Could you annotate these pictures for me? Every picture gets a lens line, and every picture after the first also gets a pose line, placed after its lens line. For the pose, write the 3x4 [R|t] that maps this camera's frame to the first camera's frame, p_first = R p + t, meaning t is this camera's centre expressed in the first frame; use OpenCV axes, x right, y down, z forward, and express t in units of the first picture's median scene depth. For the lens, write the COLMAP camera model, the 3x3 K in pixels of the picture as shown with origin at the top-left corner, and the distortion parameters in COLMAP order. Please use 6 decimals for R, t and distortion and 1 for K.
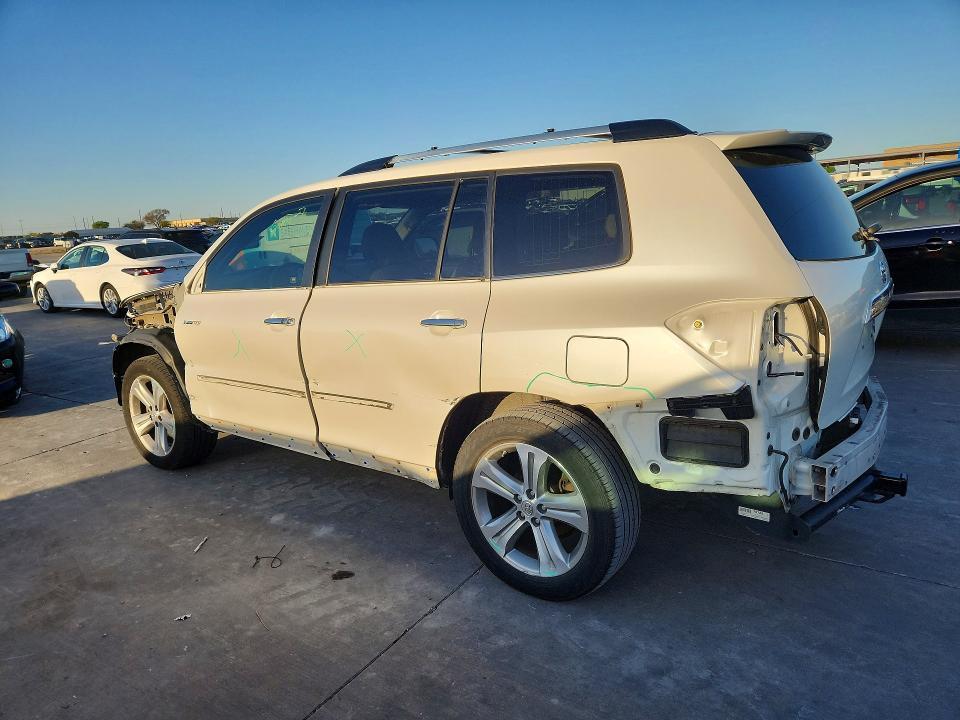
lens RADIAL K [[724.3, 0, 480.5], [0, 724.3, 350.7], [0, 0, 1]] dist [0.074490, -0.082689]
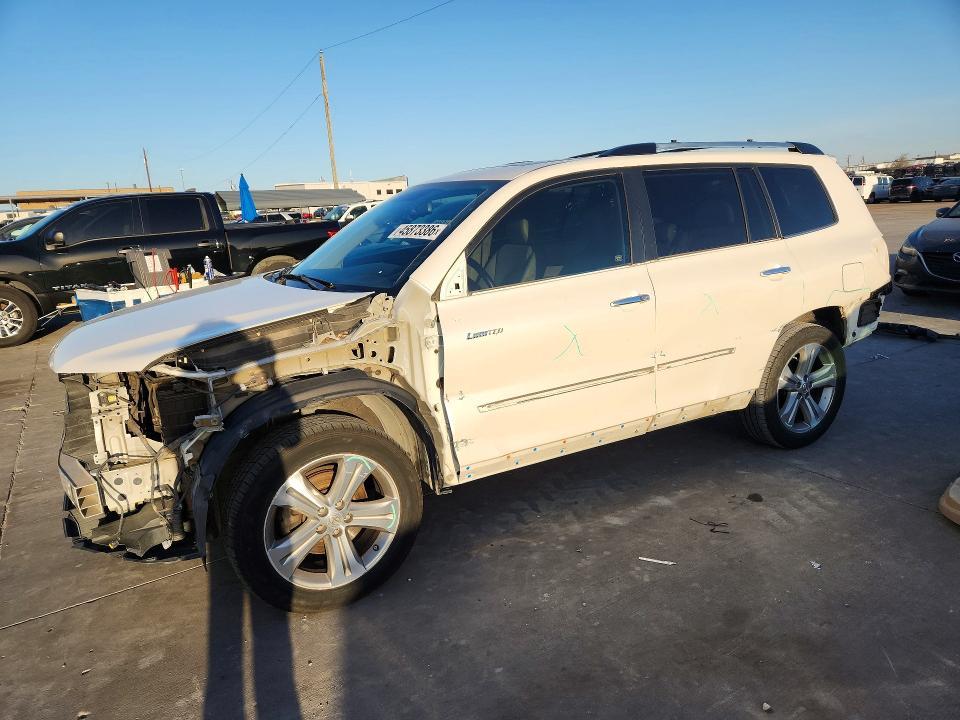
lens RADIAL K [[712.0, 0, 480.0], [0, 712.0, 360.0], [0, 0, 1]] dist [0.074556, -0.072924]
pose [[0.317263, -0.149906, 0.936415, -1.354747], [0.203422, 0.975201, 0.087194, -0.095901], [-0.926263, 0.162823, 0.339890, 0.966199]]
